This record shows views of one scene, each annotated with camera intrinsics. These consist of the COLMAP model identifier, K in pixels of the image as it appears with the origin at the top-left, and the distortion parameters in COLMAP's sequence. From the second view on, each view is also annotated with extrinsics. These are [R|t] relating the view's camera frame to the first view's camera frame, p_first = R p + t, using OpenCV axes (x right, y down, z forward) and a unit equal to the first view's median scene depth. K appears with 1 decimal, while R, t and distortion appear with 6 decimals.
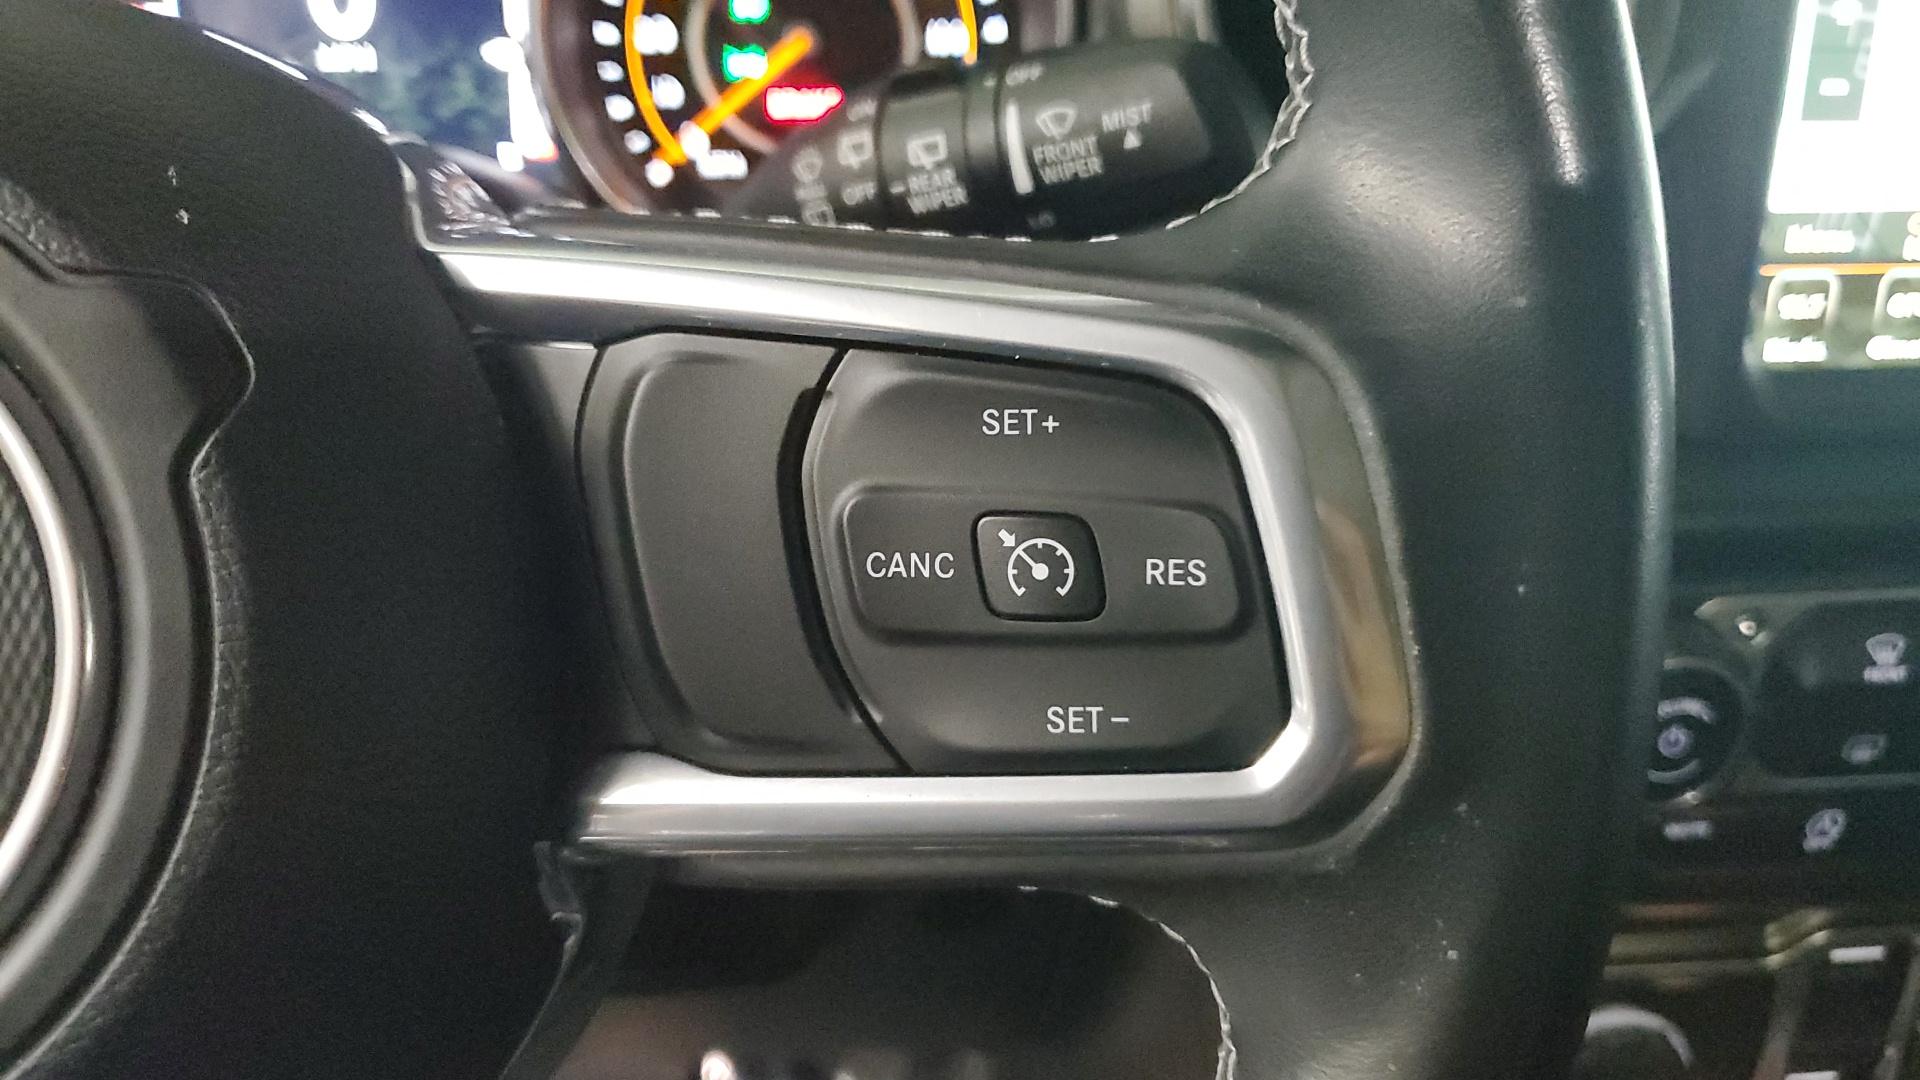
lens RADIAL K [[1576.0, 0, 991.9], [0, 1576.0, 534.4], [0, 0, 1]] dist [0.064648, -0.088503]
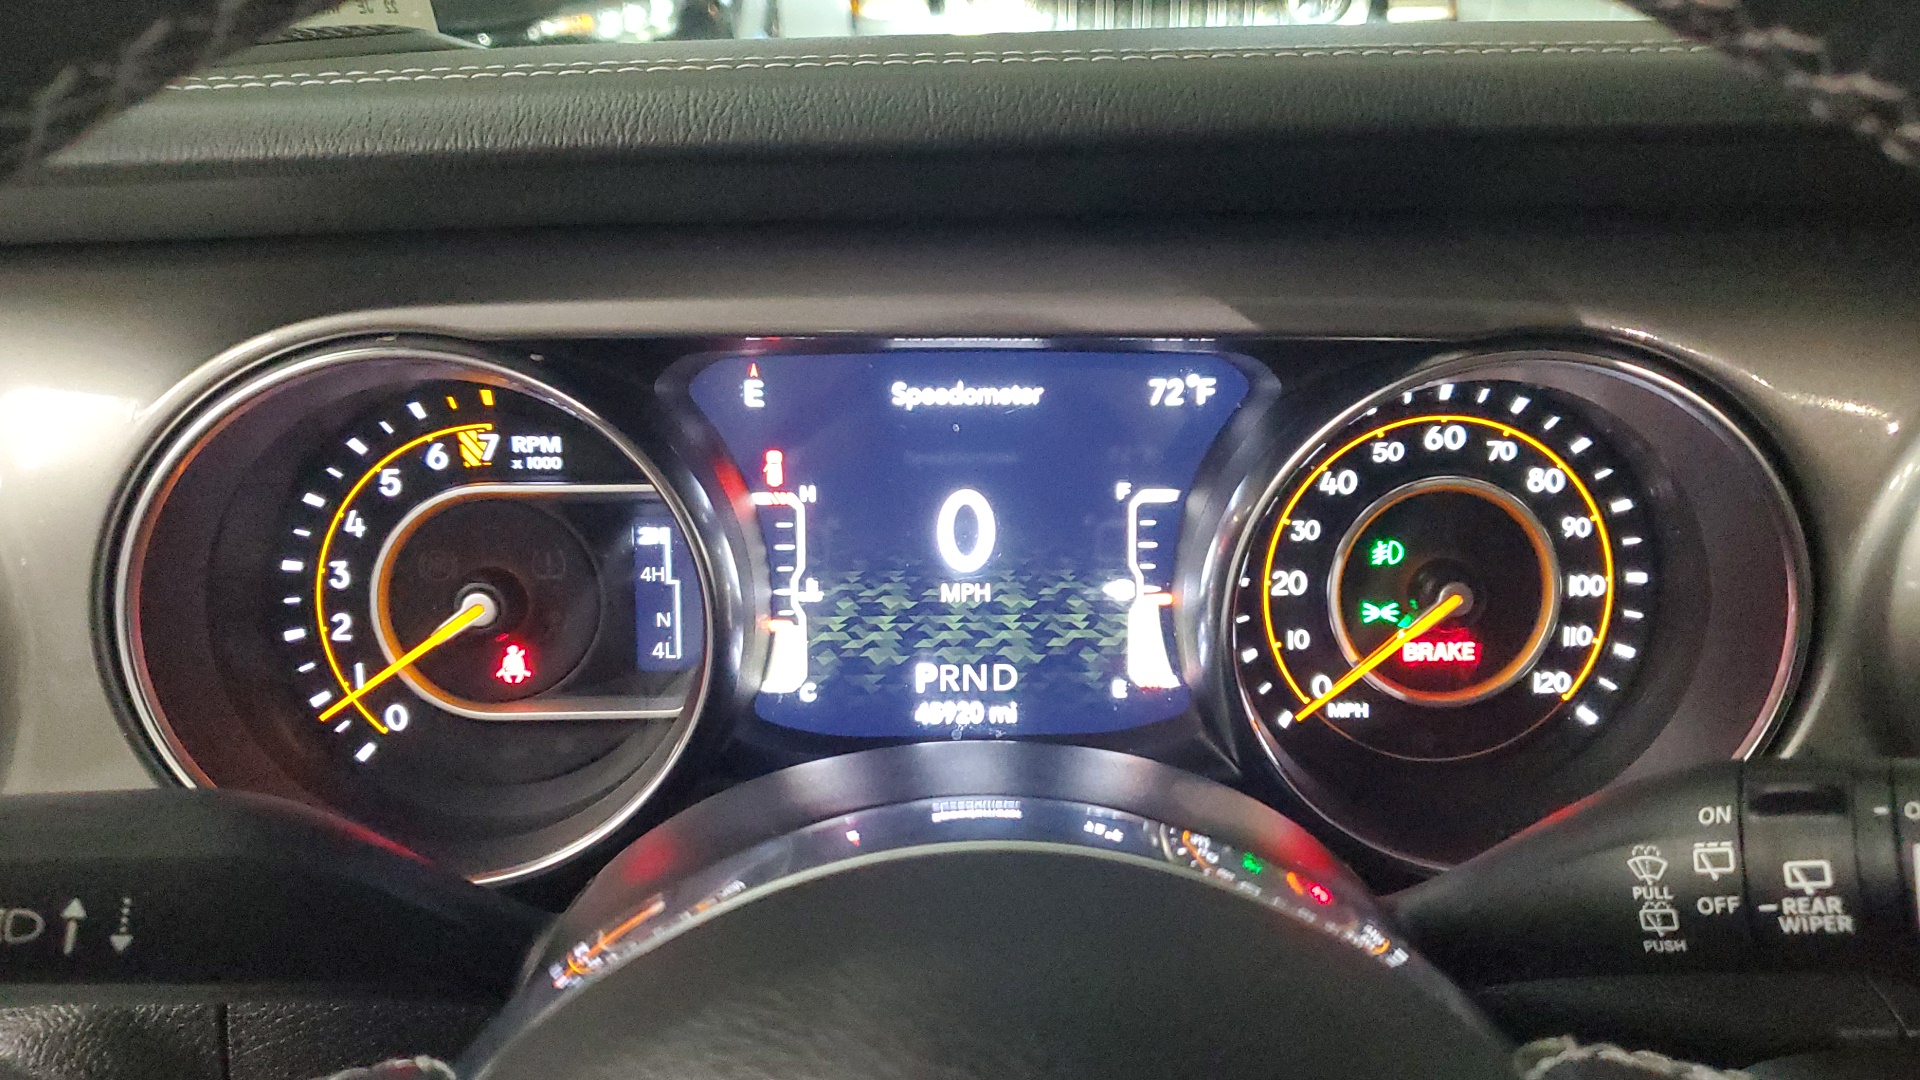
lens RADIAL K [[1693.8, 0, 987.1], [0, 1693.8, 581.3], [0, 0, 1]] dist [0.068890, -0.059607]
pose [[0.996876, 0.016171, -0.077315, -0.355834], [-0.022760, 0.996112, -0.085110, -0.250499], [0.075638, 0.086604, 0.993367, -0.054245]]
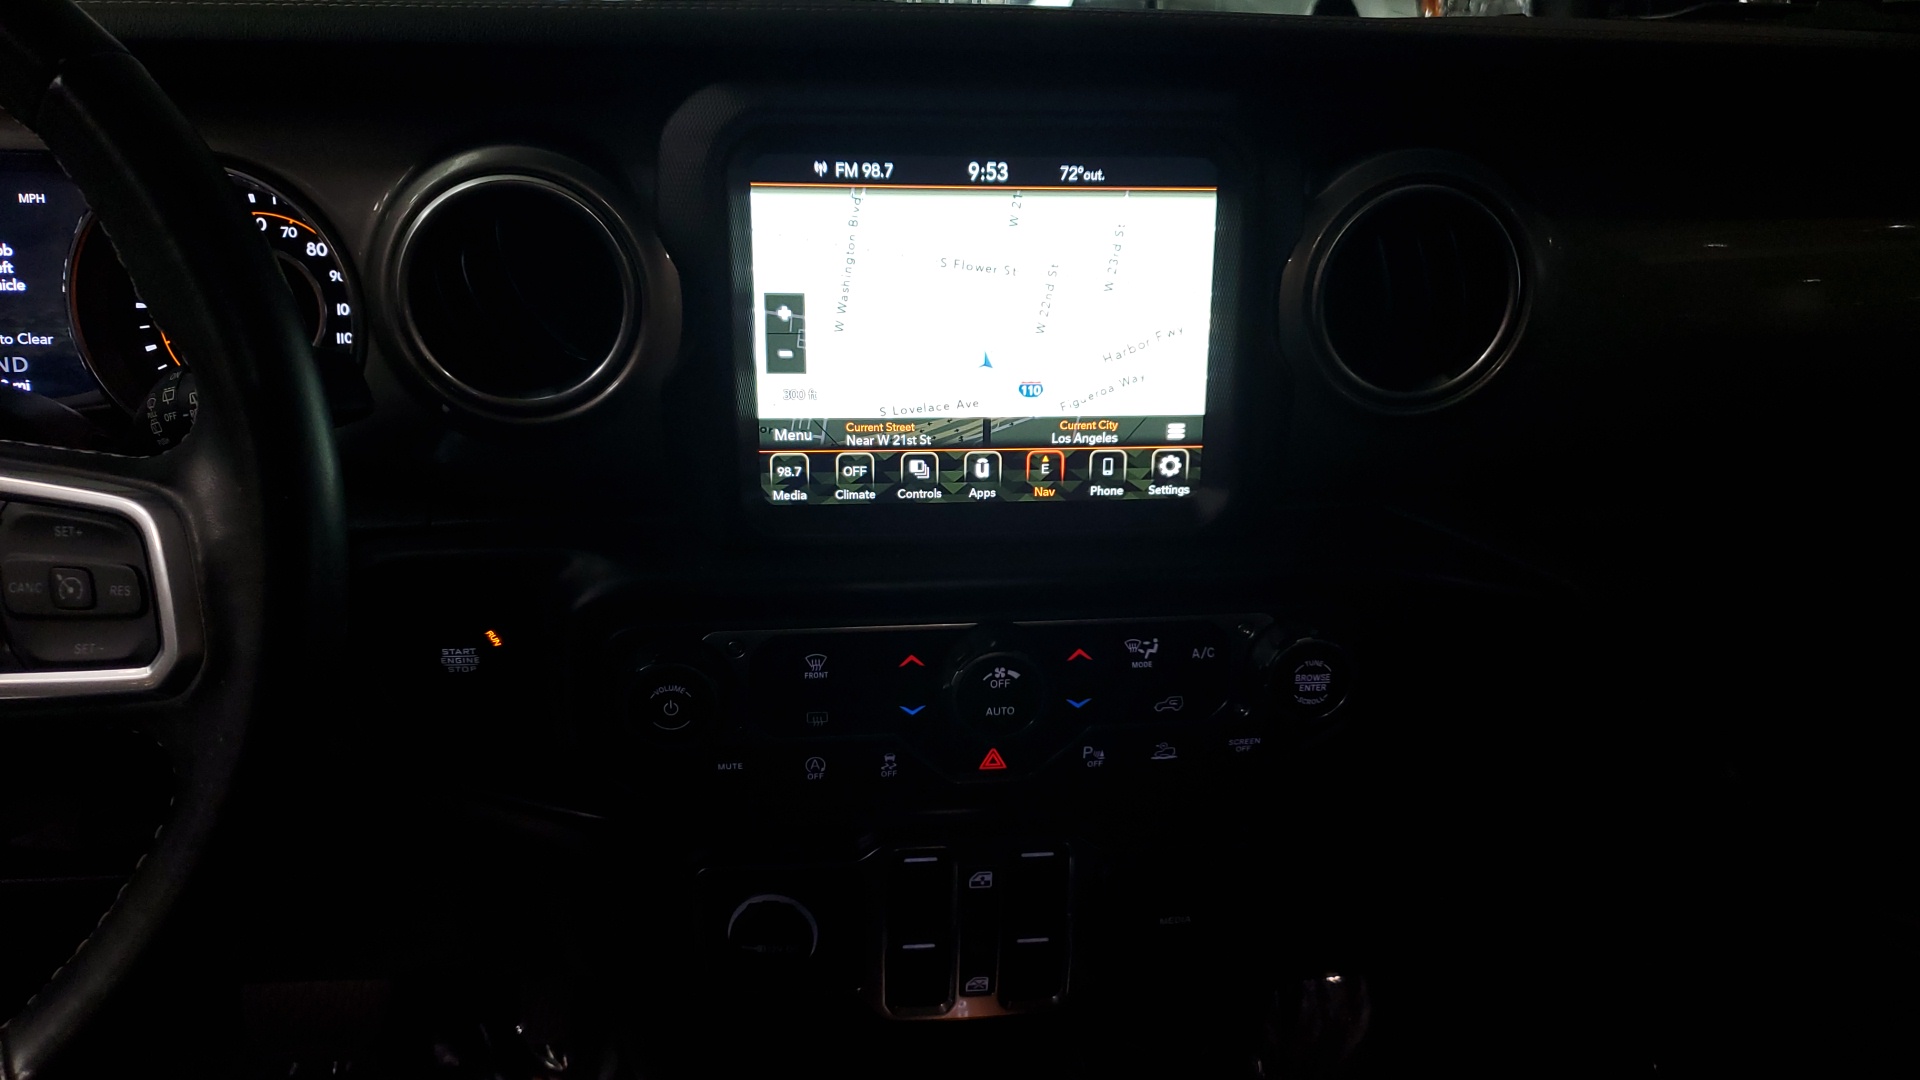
lens RADIAL K [[1576.0, 0, 980.1], [0, 1576.0, 566.3], [0, 0, 1]] dist [0.064648, -0.088503]
pose [[0.999962, 0.008252, 0.002728, 0.752629], [-0.008115, 0.998874, -0.046750, 0.046920], [-0.003110, 0.046726, 0.998903, -0.807631]]
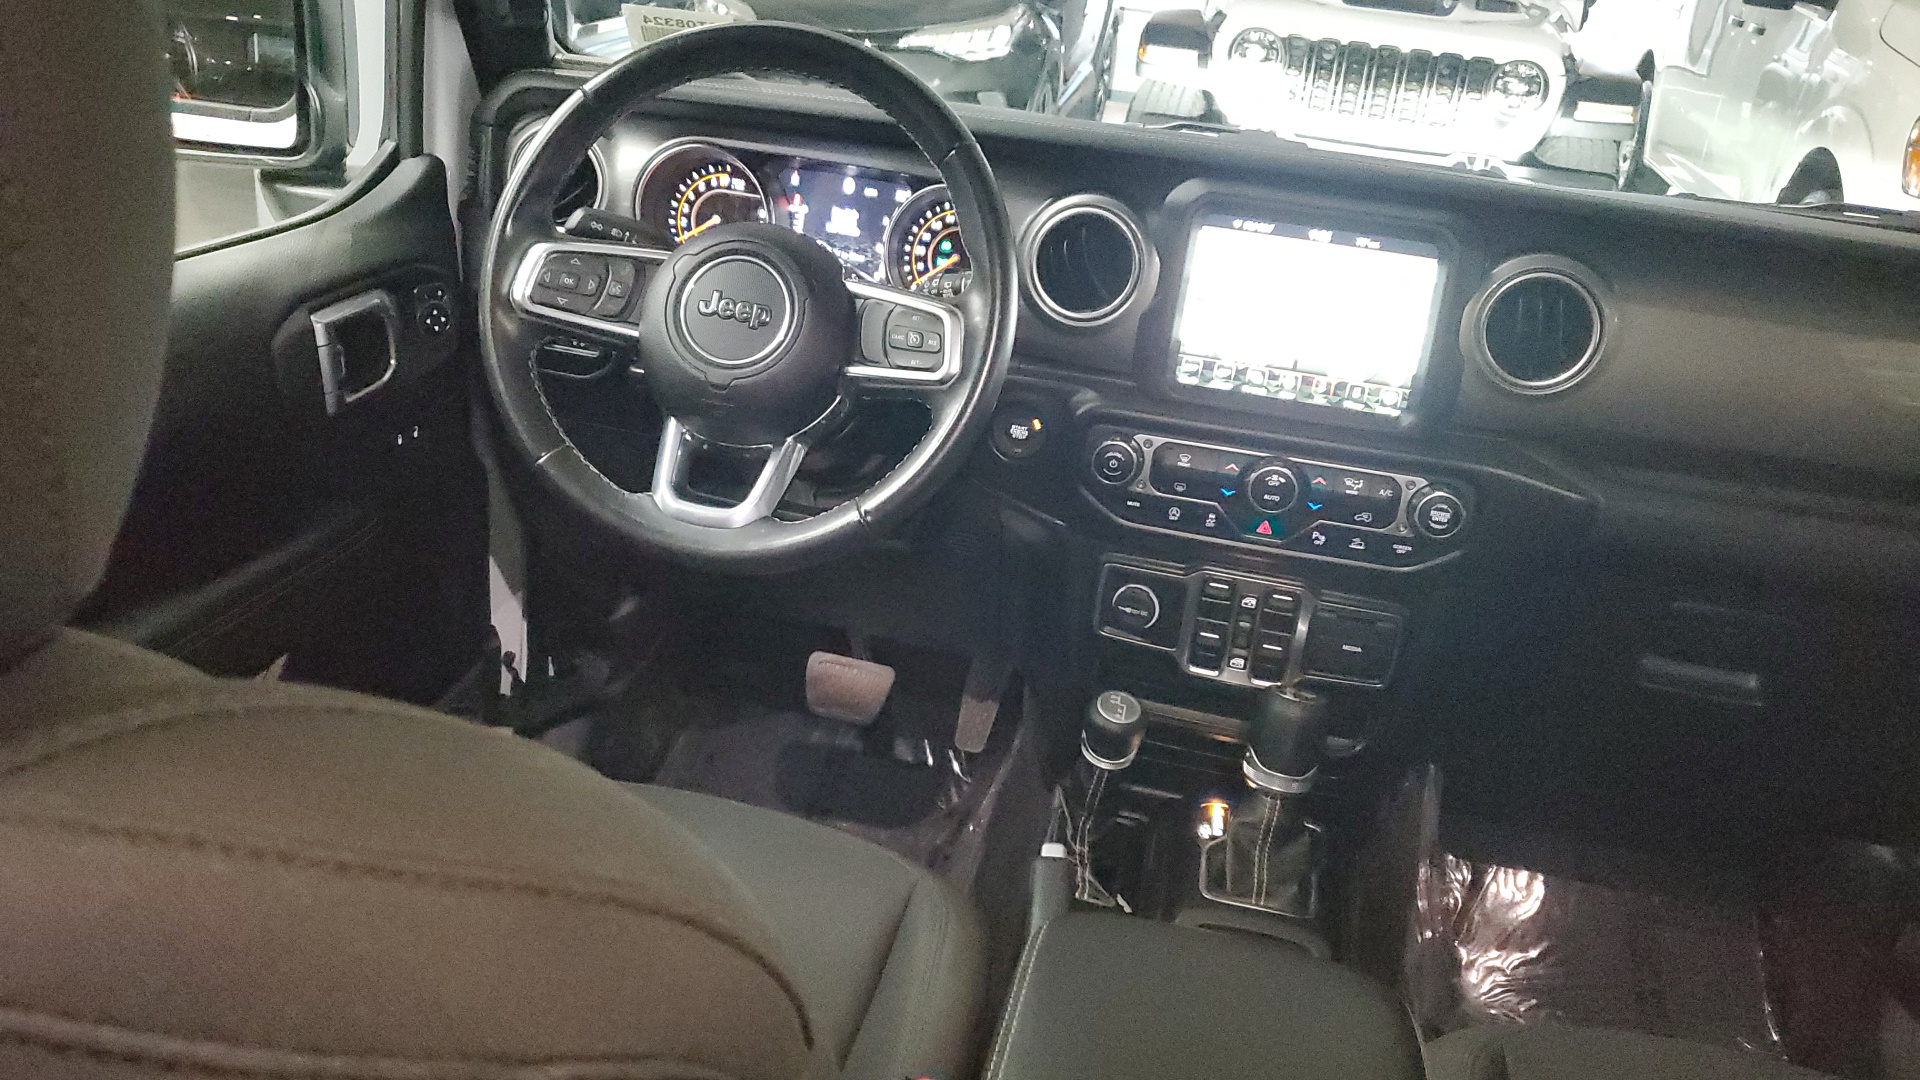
lens RADIAL K [[1576.0, 0, 917.2], [0, 1576.0, 523.5], [0, 0, 1]] dist [0.064648, -0.088503]
pose [[0.936452, 0.198834, -0.289002, 1.081786], [-0.231040, 0.969515, -0.081613, 0.674199], [0.263964, 0.143198, 0.953843, -2.676671]]
